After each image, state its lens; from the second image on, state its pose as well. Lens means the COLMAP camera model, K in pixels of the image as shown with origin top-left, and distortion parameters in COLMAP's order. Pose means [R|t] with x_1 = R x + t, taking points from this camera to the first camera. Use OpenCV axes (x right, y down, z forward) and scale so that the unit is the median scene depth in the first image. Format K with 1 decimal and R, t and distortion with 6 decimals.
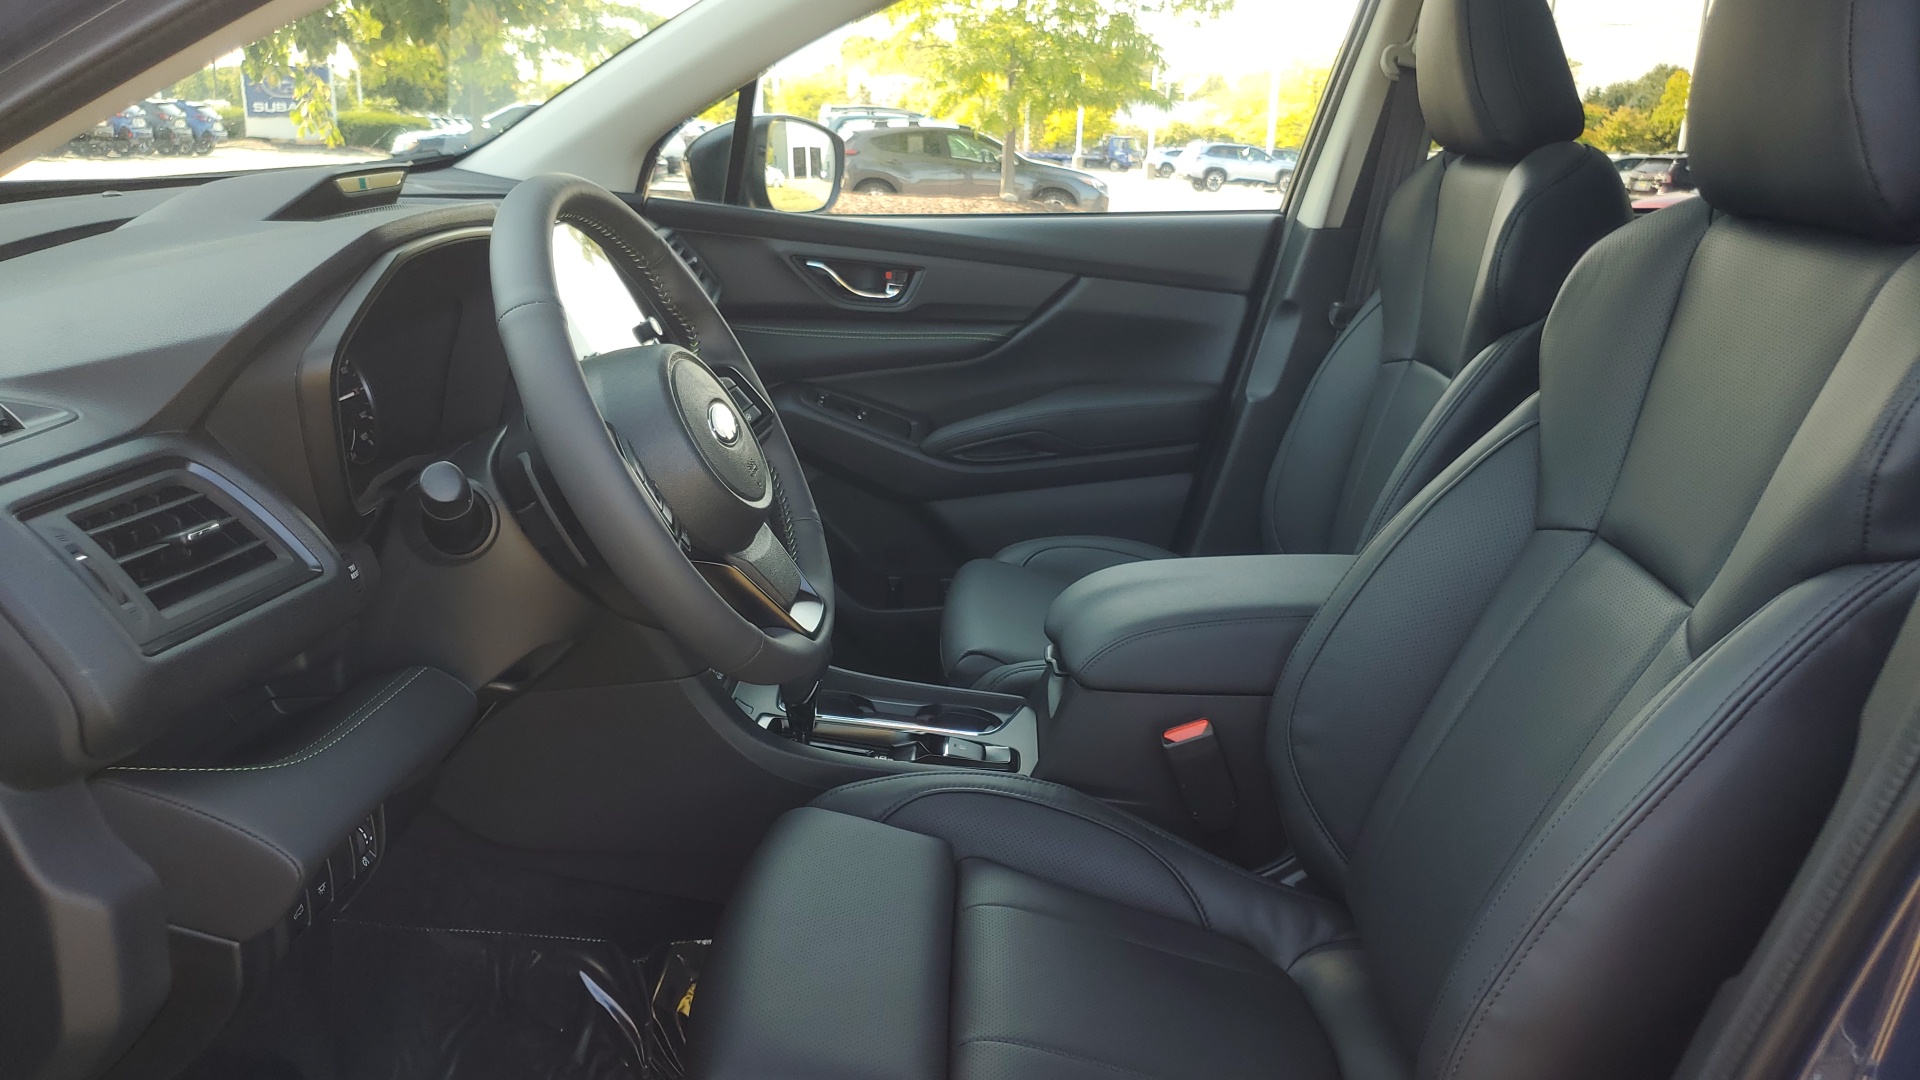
lens RADIAL K [[1483.1, 0, 960.0], [0, 1483.1, 540.0], [0, 0, 1]] dist [0.060359, -0.180616]
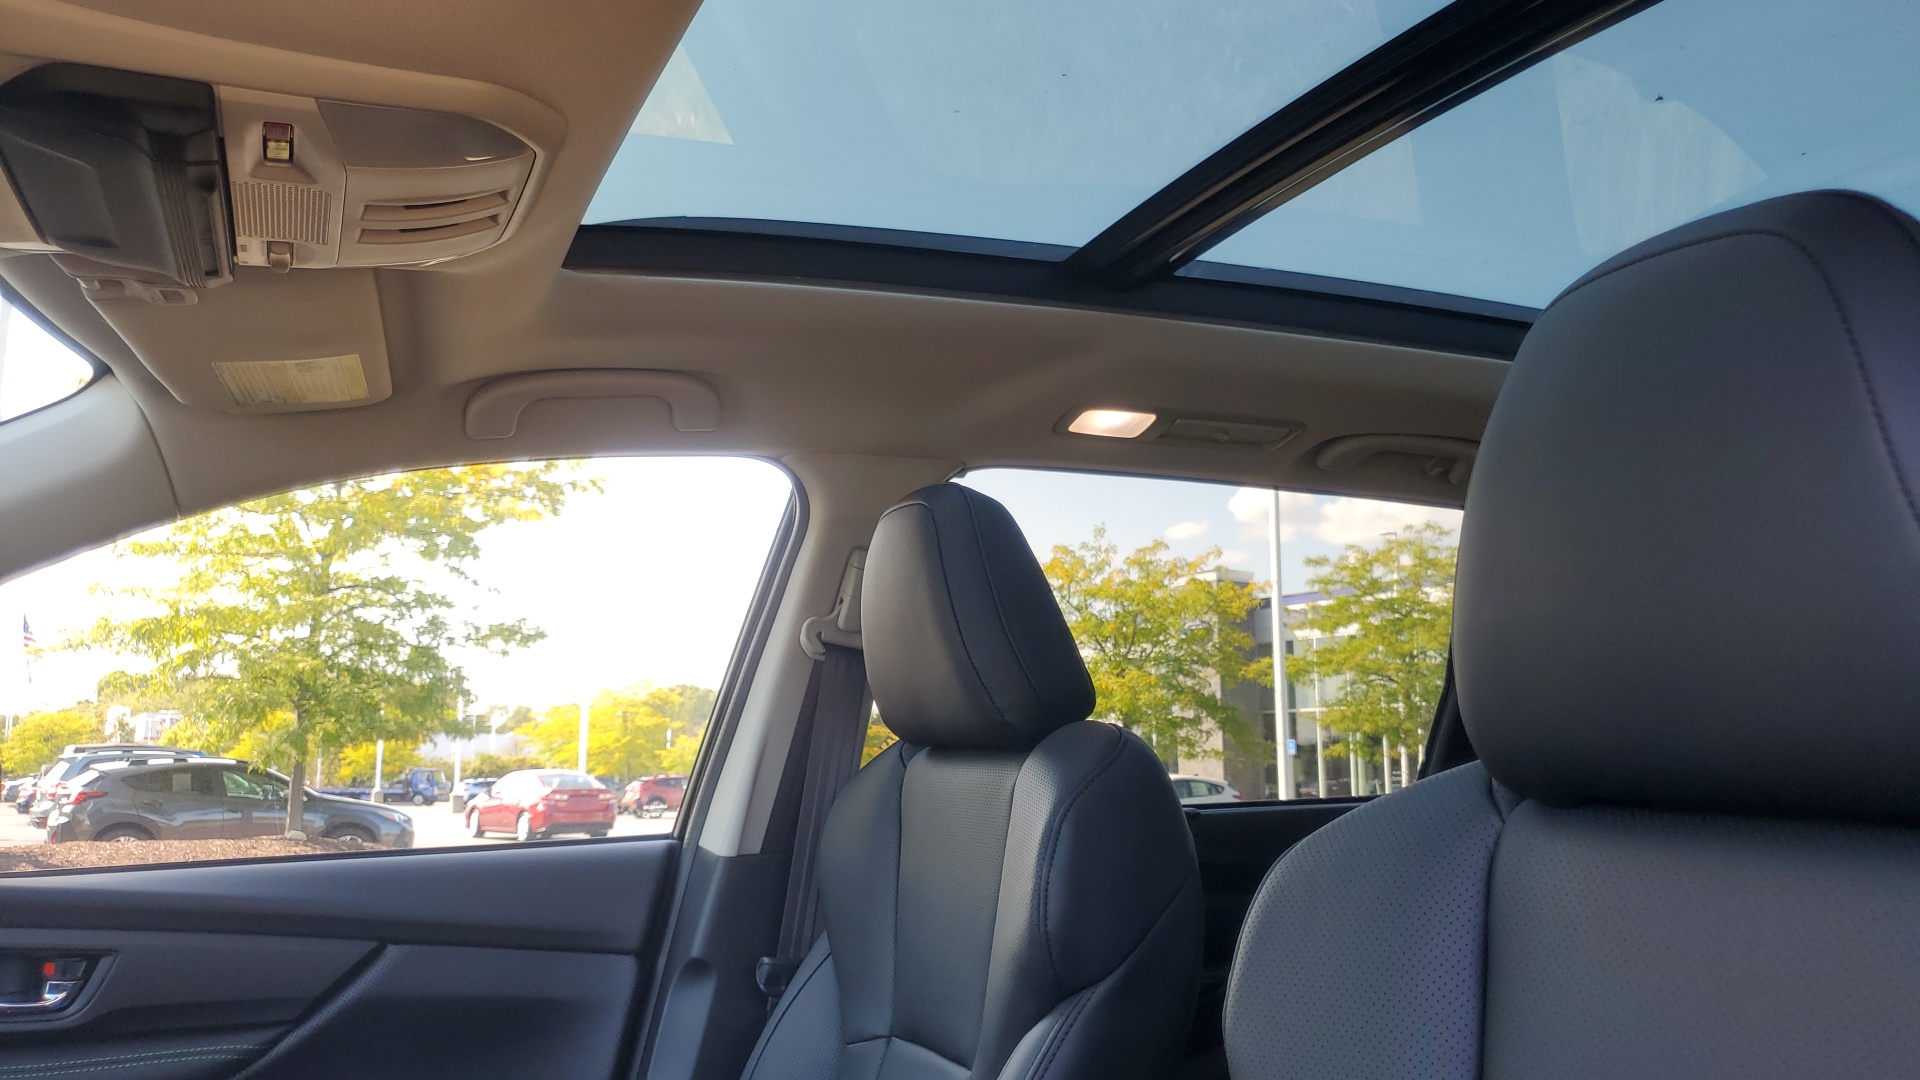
lens RADIAL K [[1499.8, 0, 960.0], [0, 1499.8, 540.0], [0, 0, 1]] dist [-0.007793, -0.006535]
pose [[0.902826, 0.036657, 0.428442, 0.019919], [0.138530, 0.918445, -0.370496, -0.060475], [-0.407081, 0.393846, 0.824118, 0.271764]]
